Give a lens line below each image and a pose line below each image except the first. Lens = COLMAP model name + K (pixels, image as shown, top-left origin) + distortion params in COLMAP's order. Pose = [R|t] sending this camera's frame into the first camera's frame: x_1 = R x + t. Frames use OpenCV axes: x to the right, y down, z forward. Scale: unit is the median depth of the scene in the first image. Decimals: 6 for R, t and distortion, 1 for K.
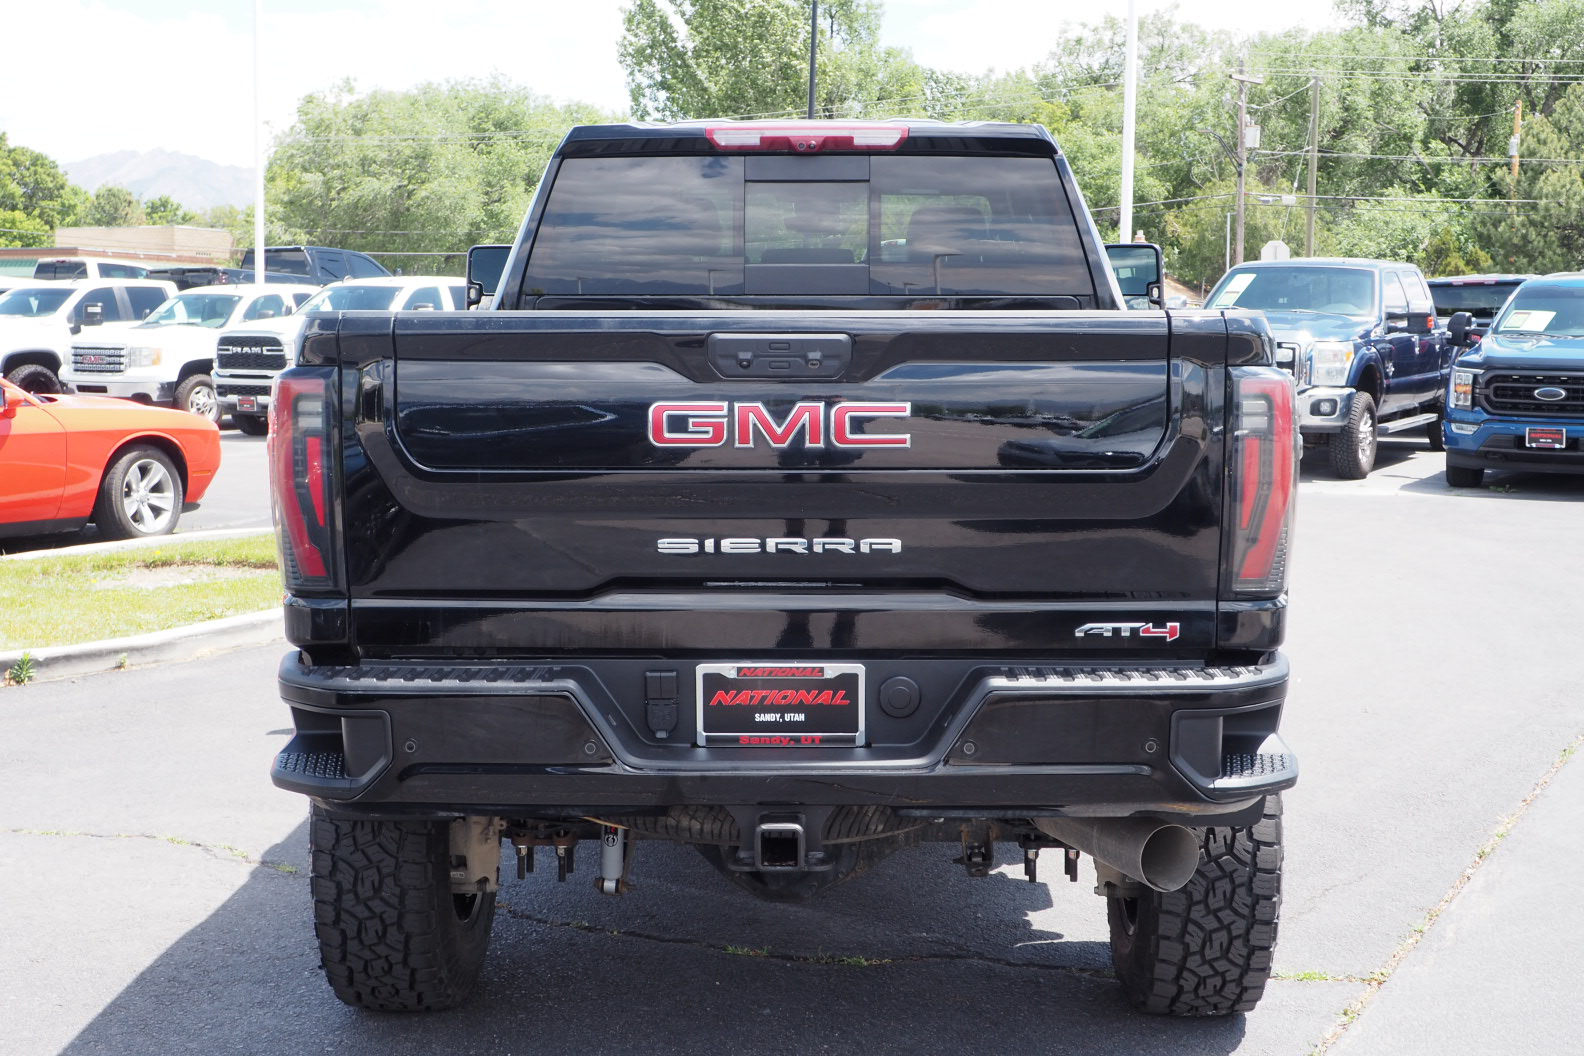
lens RADIAL K [[2052.7, 0, 821.8], [0, 2052.7, 525.3], [0, 0, 1]] dist [0.008060, 0.006205]
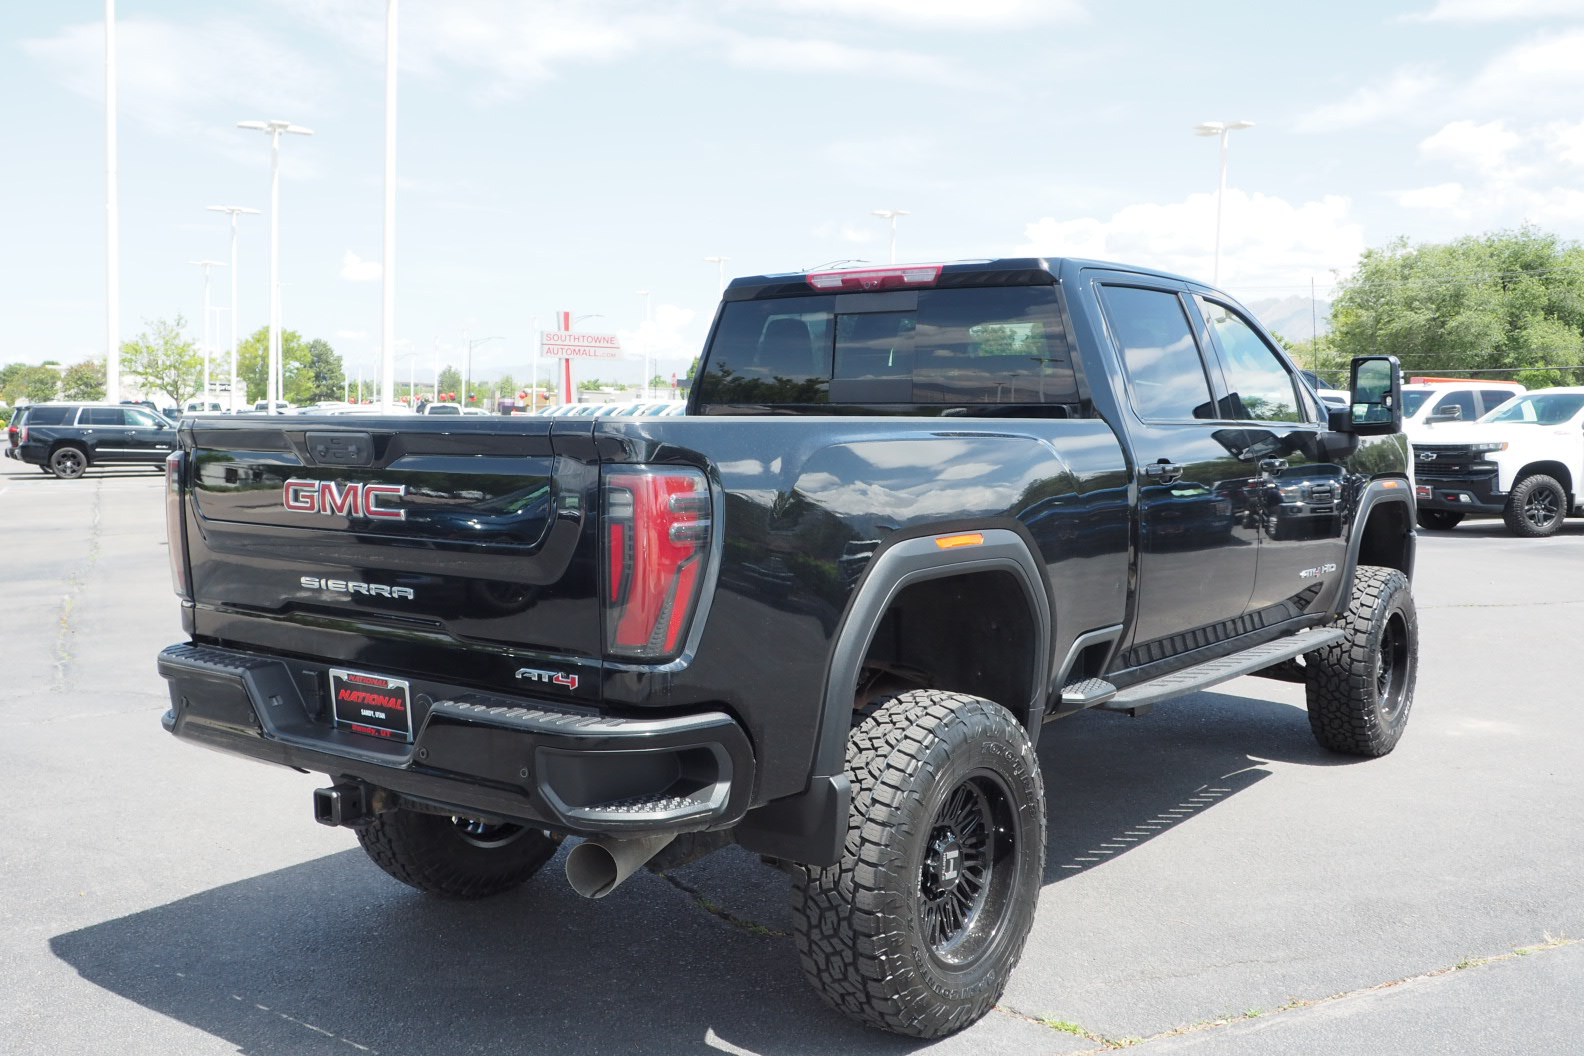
lens RADIAL K [[1505.6, 0, 792.3], [0, 1505.6, 559.5], [0, 0, 1]] dist [-0.001364, -0.008605]
pose [[0.808565, 0.061619, -0.585172, 0.654401], [-0.066492, 0.997700, 0.013184, -0.033621], [0.584638, 0.028249, 0.810802, 0.294947]]
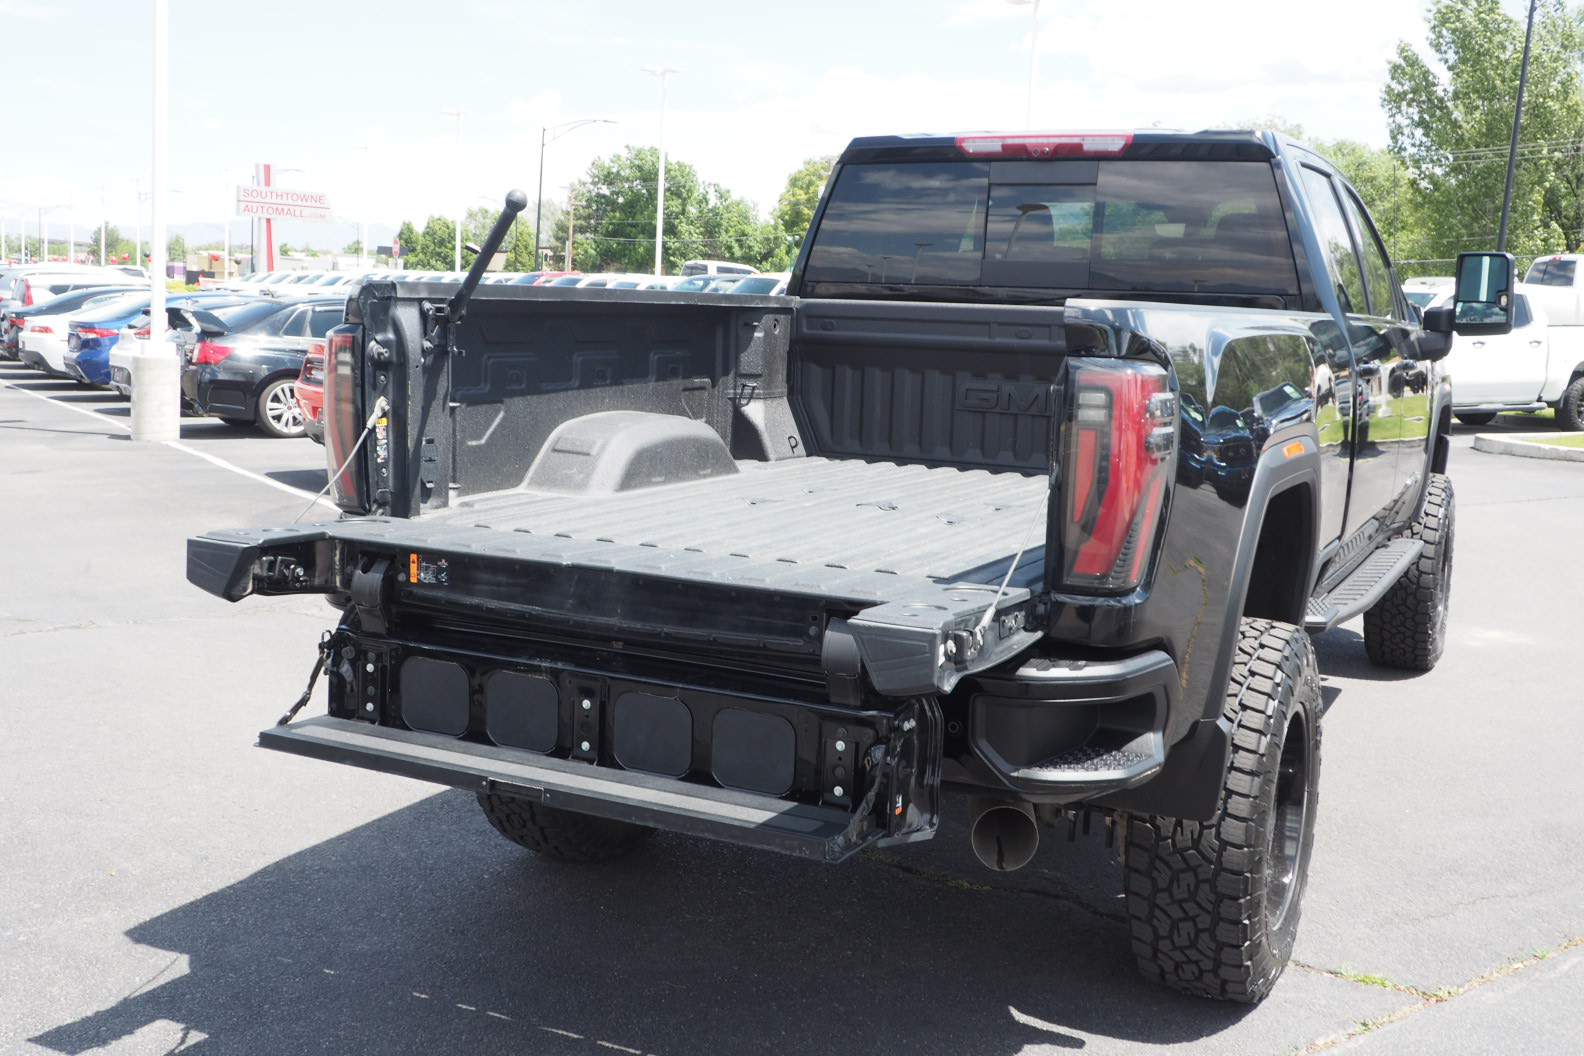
lens RADIAL K [[1616.7, 0, 809.4], [0, 1616.7, 558.9], [0, 0, 1]] dist [-0.006428, 0.004903]
pose [[0.903515, 0.098220, -0.417150, 0.341554], [-0.077803, 0.994801, 0.065716, -0.019230], [0.421435, -0.026920, 0.906459, 0.200768]]
